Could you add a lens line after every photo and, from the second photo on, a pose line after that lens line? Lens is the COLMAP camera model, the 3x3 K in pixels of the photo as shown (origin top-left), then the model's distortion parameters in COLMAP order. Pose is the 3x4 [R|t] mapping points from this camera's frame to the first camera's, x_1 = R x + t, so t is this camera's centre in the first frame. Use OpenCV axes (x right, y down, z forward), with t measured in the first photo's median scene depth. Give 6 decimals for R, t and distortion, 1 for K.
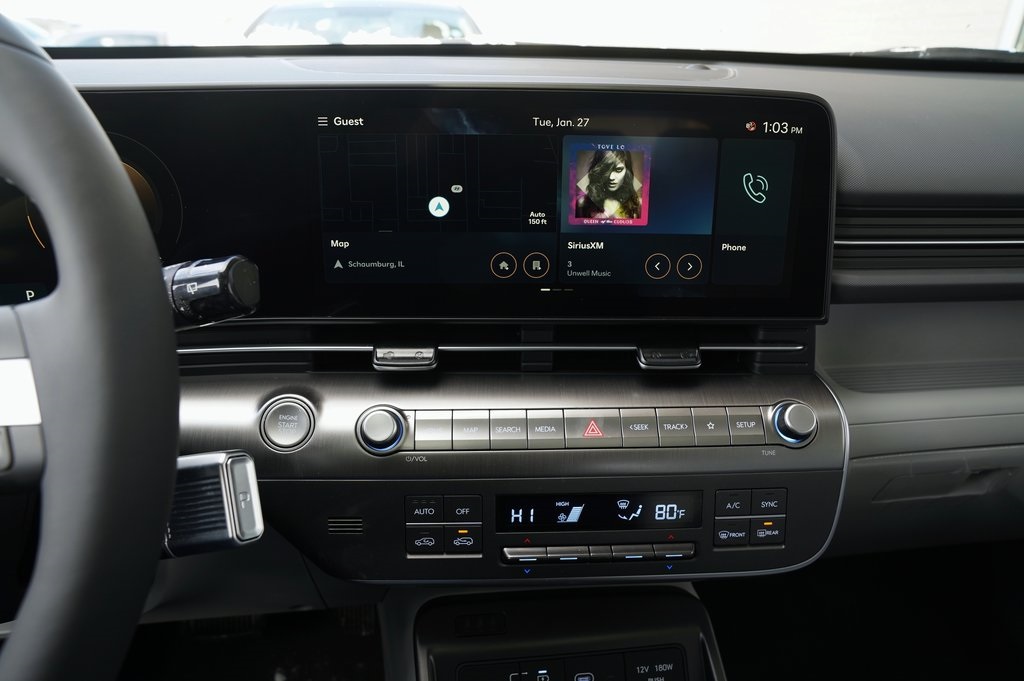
lens RADIAL K [[708.6, 0, 512.0], [0, 708.6, 340.5], [0, 0, 1]] dist [-0.131666, 0.092175]
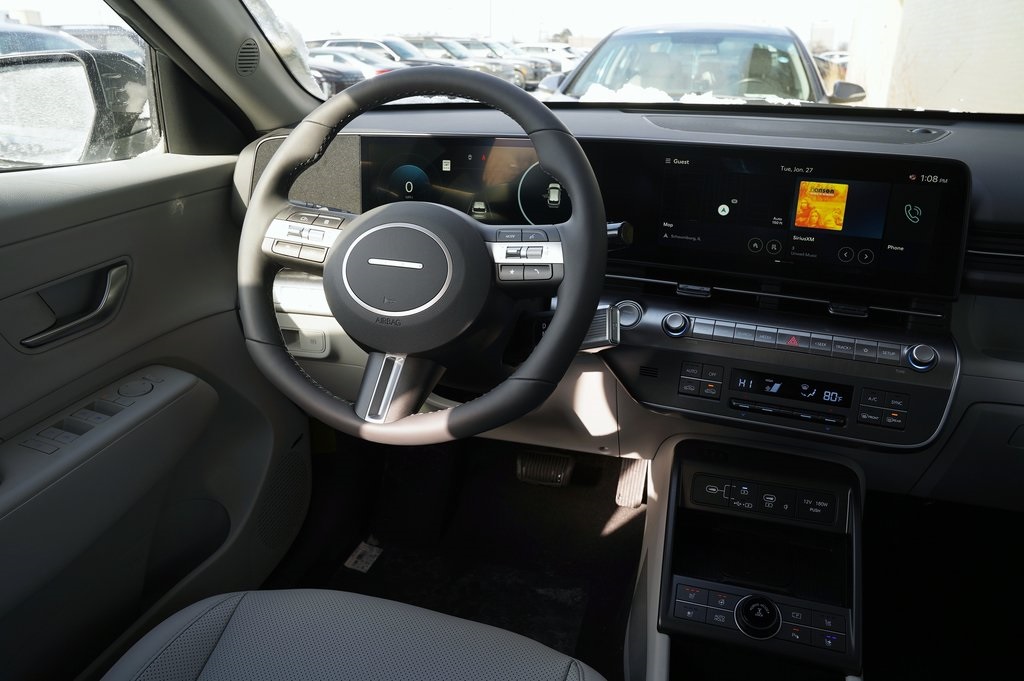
lens RADIAL K [[708.6, 0, 512.0], [0, 708.6, 340.5], [0, 0, 1]] dist [-0.131666, 0.092175]
pose [[0.906292, 0.142630, -0.397859, 0.166524], [-0.148868, 0.988738, 0.015347, 0.199064], [0.395567, 0.045319, 0.917318, -0.867497]]
